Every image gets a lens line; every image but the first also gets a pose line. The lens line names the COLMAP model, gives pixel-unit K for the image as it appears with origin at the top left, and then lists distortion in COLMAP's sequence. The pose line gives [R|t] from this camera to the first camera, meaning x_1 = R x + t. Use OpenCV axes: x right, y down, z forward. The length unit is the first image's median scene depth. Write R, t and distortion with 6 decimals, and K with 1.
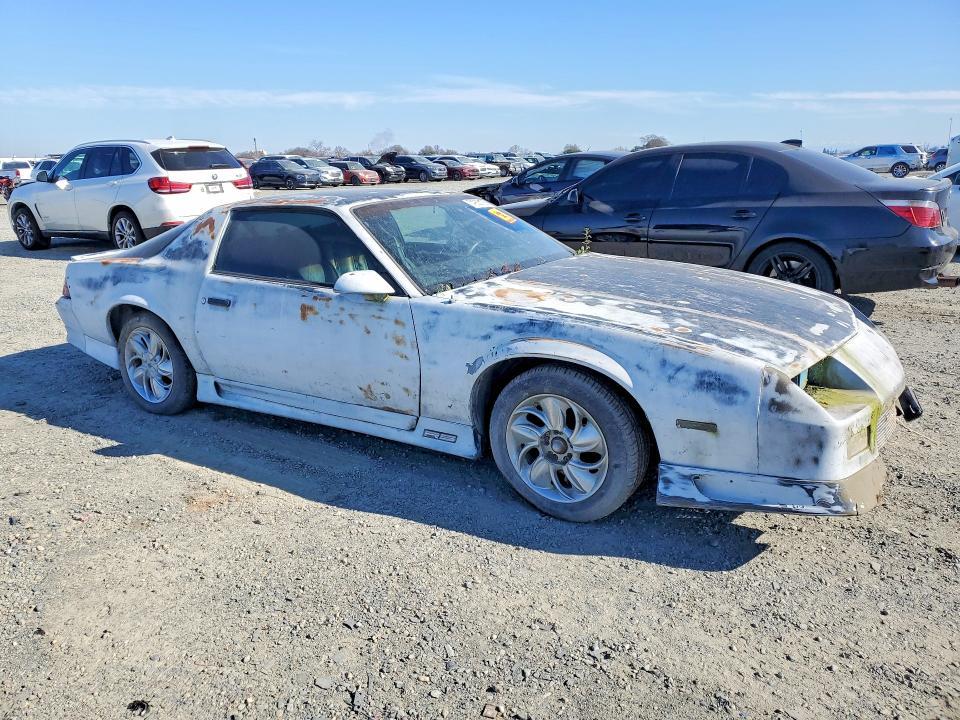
lens RADIAL K [[639.1, 0, 478.5], [0, 639.1, 359.4], [0, 0, 1]] dist [0.044227, -0.018967]
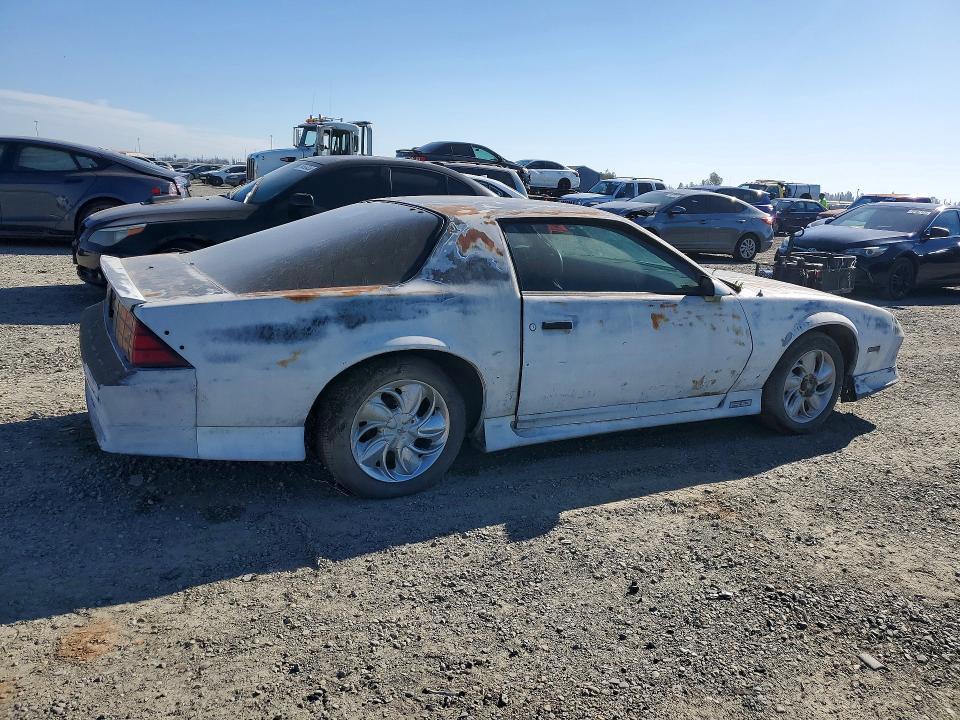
lens RADIAL K [[639.1, 0, 478.3], [0, 639.1, 359.9], [0, 0, 1]] dist [0.044227, -0.018967]
pose [[0.569291, -0.161245, 0.806168, -1.307308], [0.165616, 0.982968, 0.079654, -0.144511], [-0.805282, 0.088168, 0.586300, 0.638925]]
